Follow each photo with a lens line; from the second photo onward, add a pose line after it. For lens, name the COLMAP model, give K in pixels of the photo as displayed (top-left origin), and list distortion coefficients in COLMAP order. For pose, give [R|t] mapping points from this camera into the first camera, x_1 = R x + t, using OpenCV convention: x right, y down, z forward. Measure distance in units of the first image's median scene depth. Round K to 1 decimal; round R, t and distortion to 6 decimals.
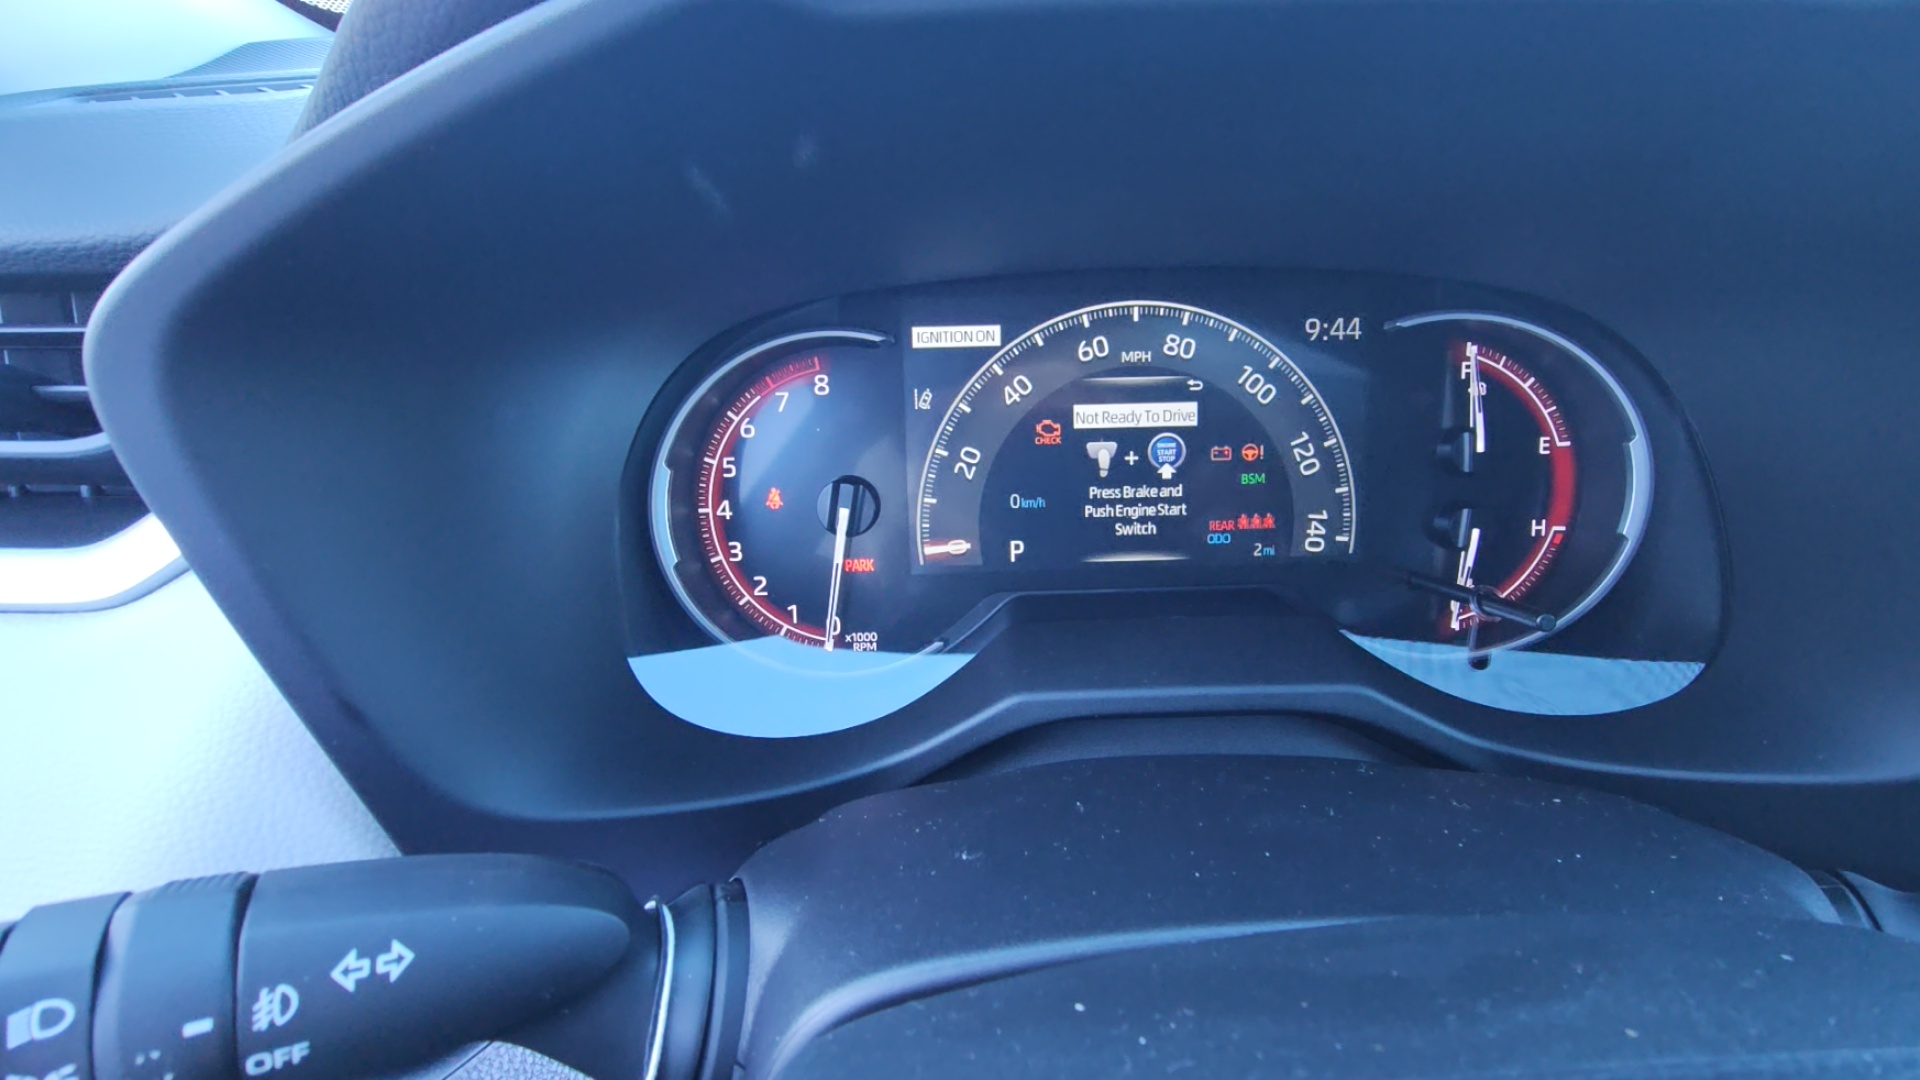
lens RADIAL K [[852.5, 0, 980.1], [0, 852.5, 546.1], [0, 0, 1]] dist [0.009463, -0.007451]
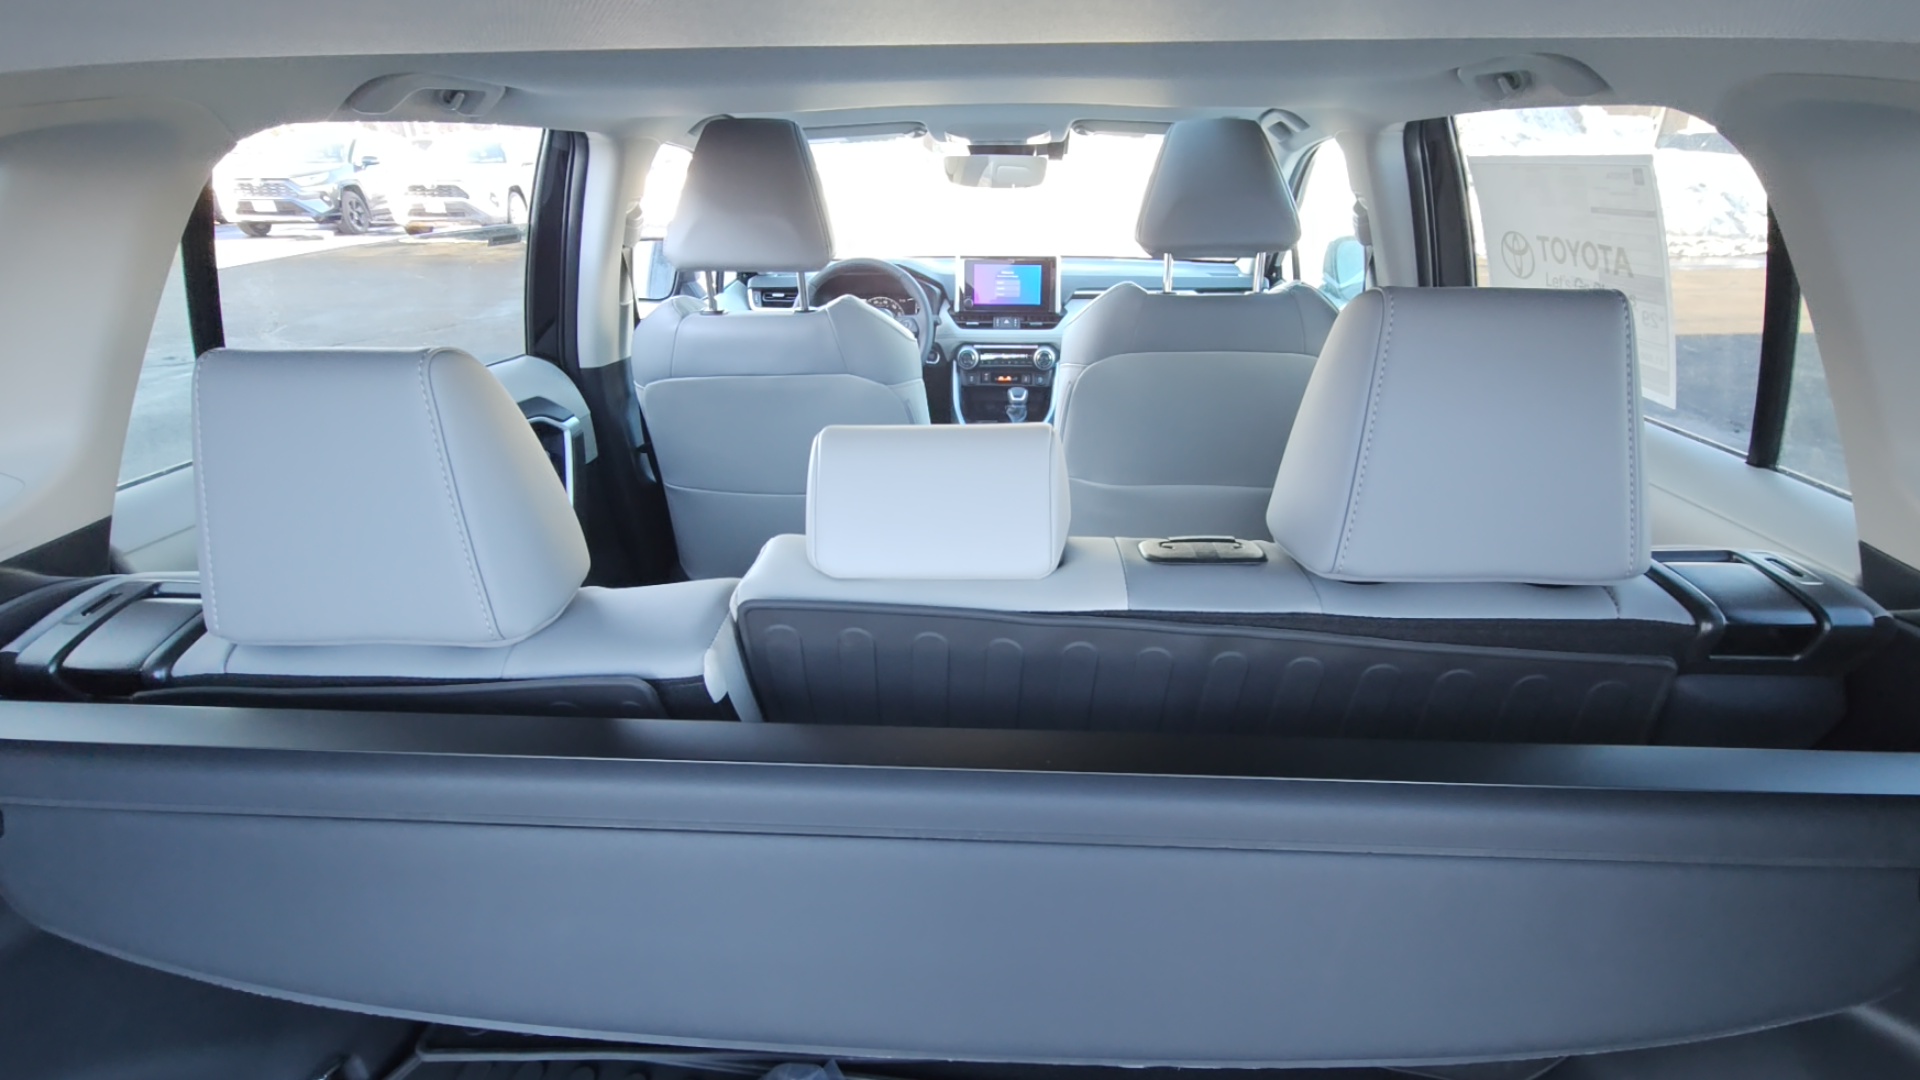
lens RADIAL K [[852.5, 0, 979.8], [0, 852.5, 555.1], [0, 0, 1]] dist [0.009463, -0.007451]
pose [[0.997068, 0.035345, -0.067874, 1.925654], [-0.041489, 0.994954, -0.091356, 3.195416], [0.064302, 0.093904, 0.993503, -7.618612]]
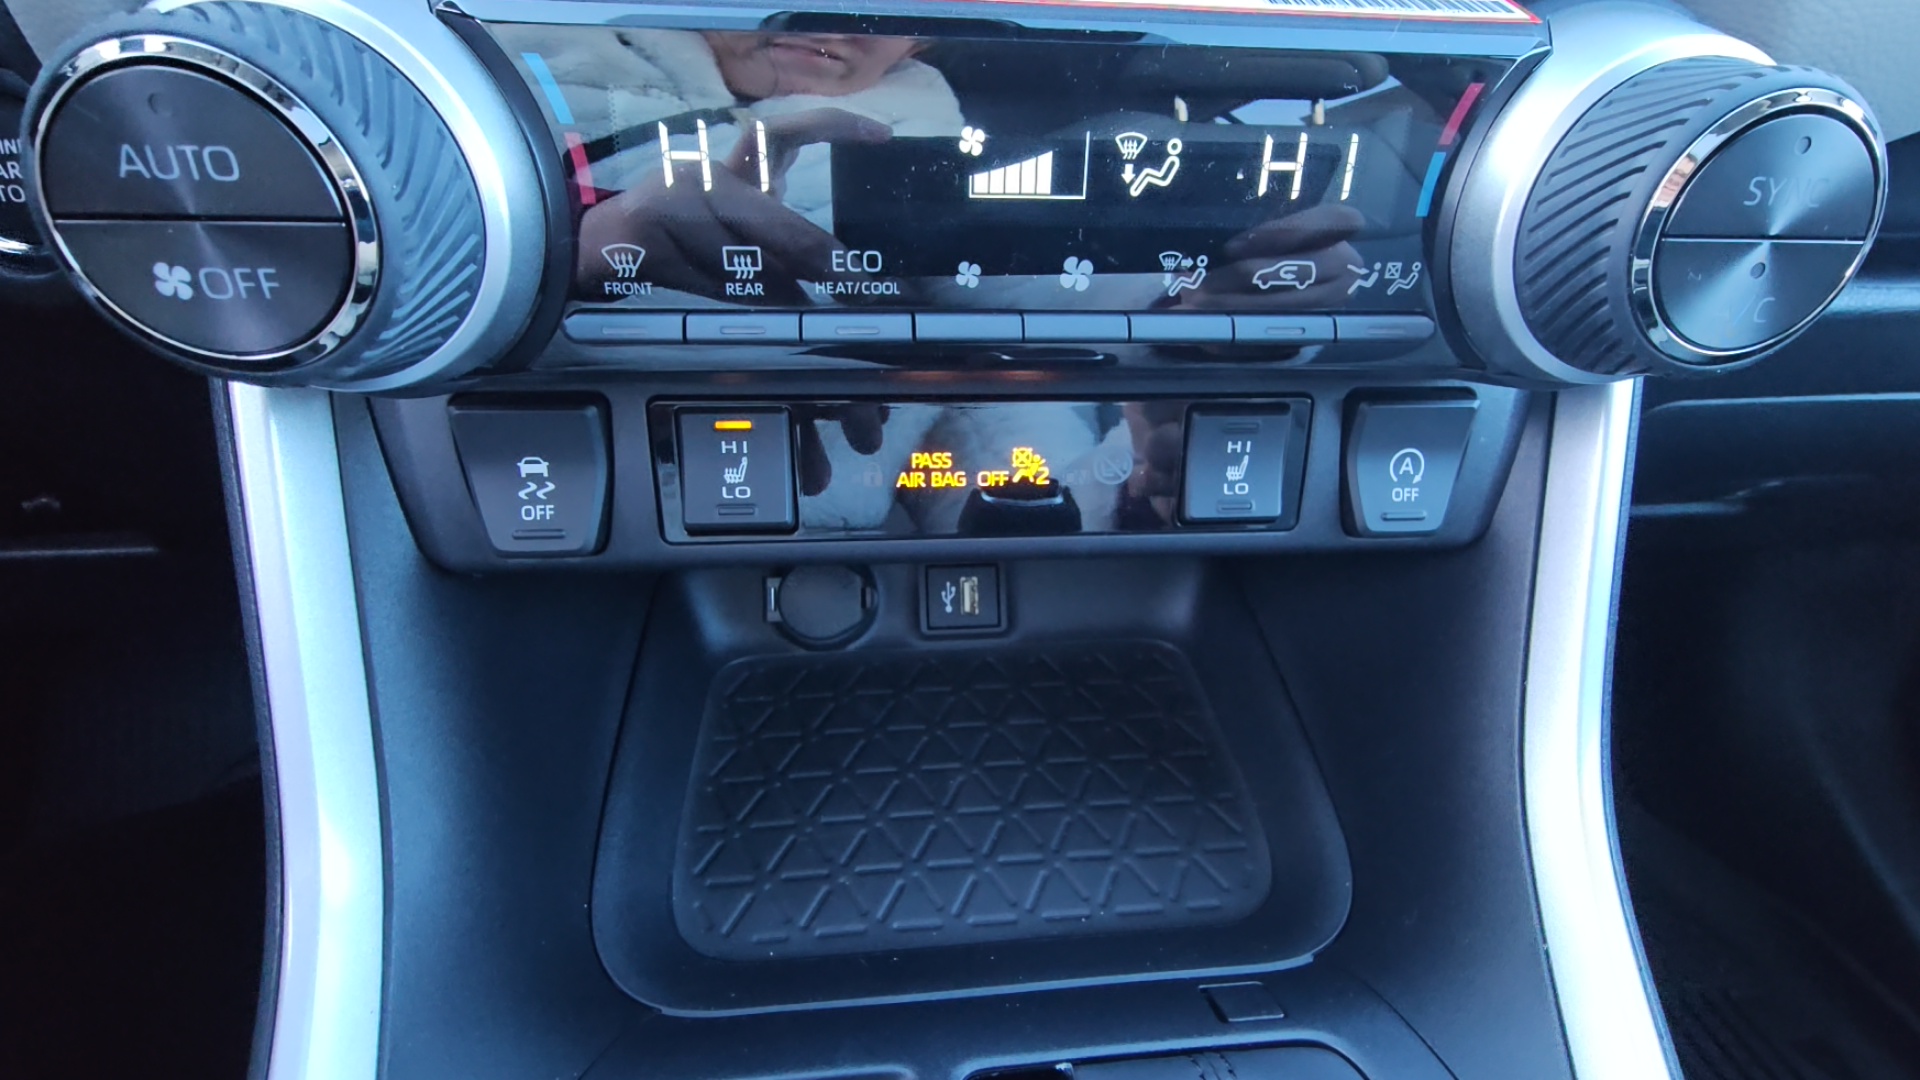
lens RADIAL K [[852.5, 0, 969.4], [0, 852.5, 549.6], [0, 0, 1]] dist [0.009463, -0.007451]
pose [[0.997003, 0.000409, 0.077362, 1.475574], [-0.005772, 0.997592, 0.069112, 0.671049], [-0.077148, -0.069352, 0.994605, 0.013577]]
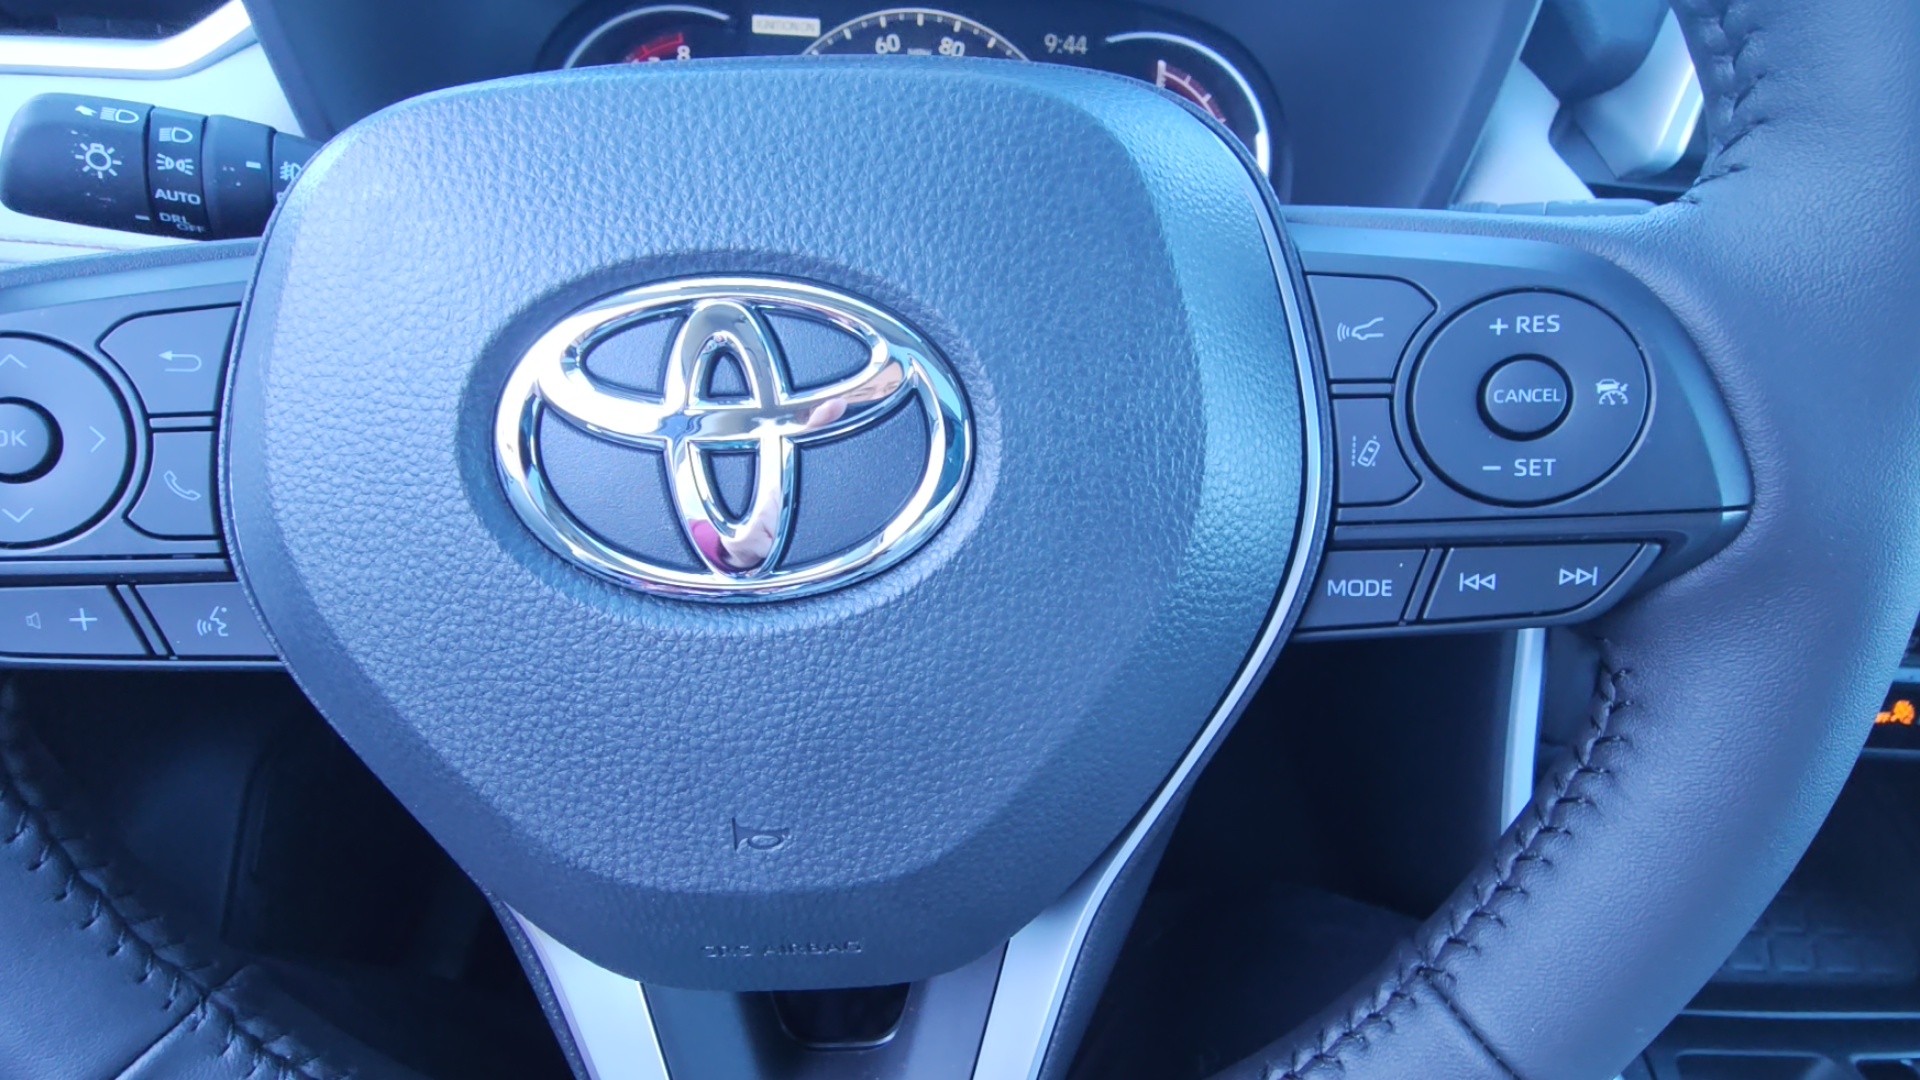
lens RADIAL K [[852.5, 0, 980.0], [0, 852.5, 547.4], [0, 0, 1]] dist [0.009463, -0.007451]
pose [[0.997122, 0.074345, 0.014825, 0.315855], [-0.075373, 0.993188, 0.088865, 0.426447], [-0.008117, -0.089727, 0.995933, -0.418667]]
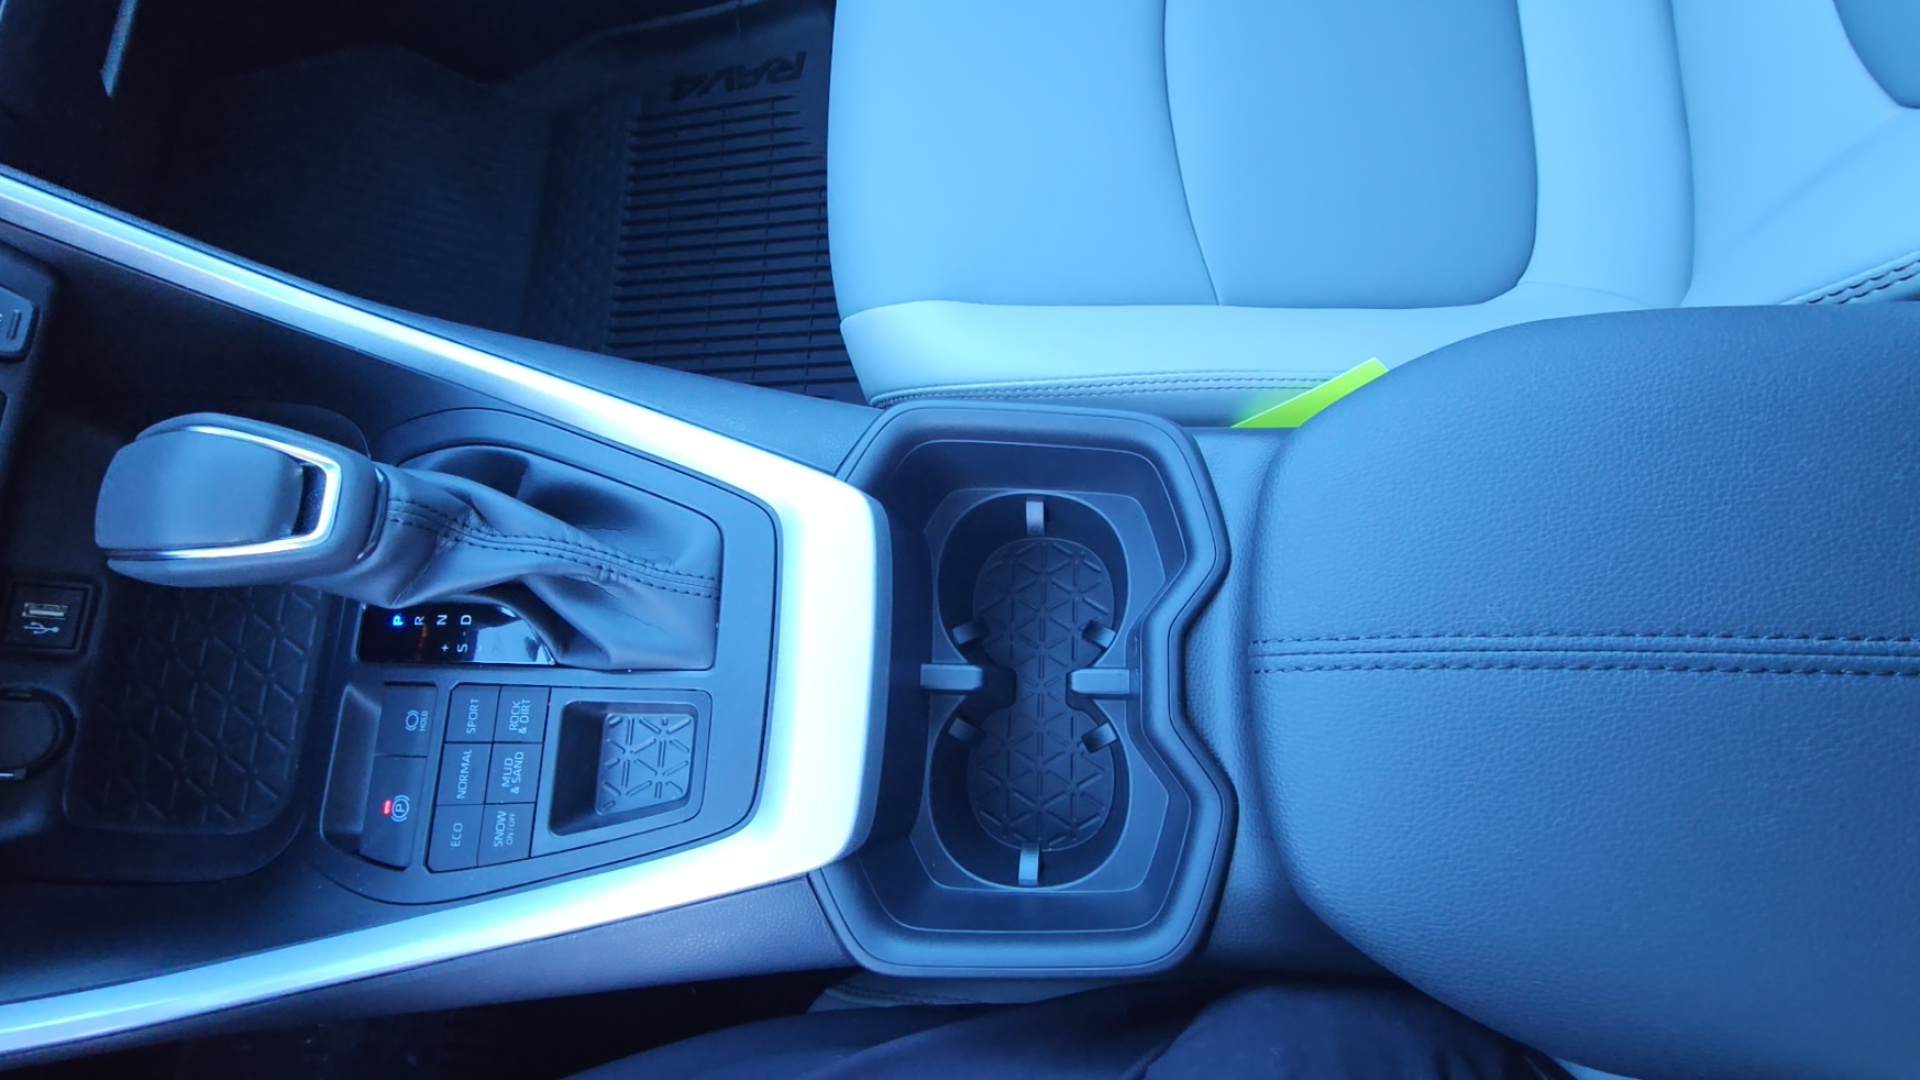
lens RADIAL K [[852.5, 0, 959.8], [0, 852.5, 542.2], [0, 0, 1]] dist [0.009463, -0.007451]
pose [[0.063390, -0.975664, 0.209910, 1.478112], [0.634186, 0.201785, 0.746385, 0.699621], [-0.770577, 0.085809, 0.631544, -0.857641]]
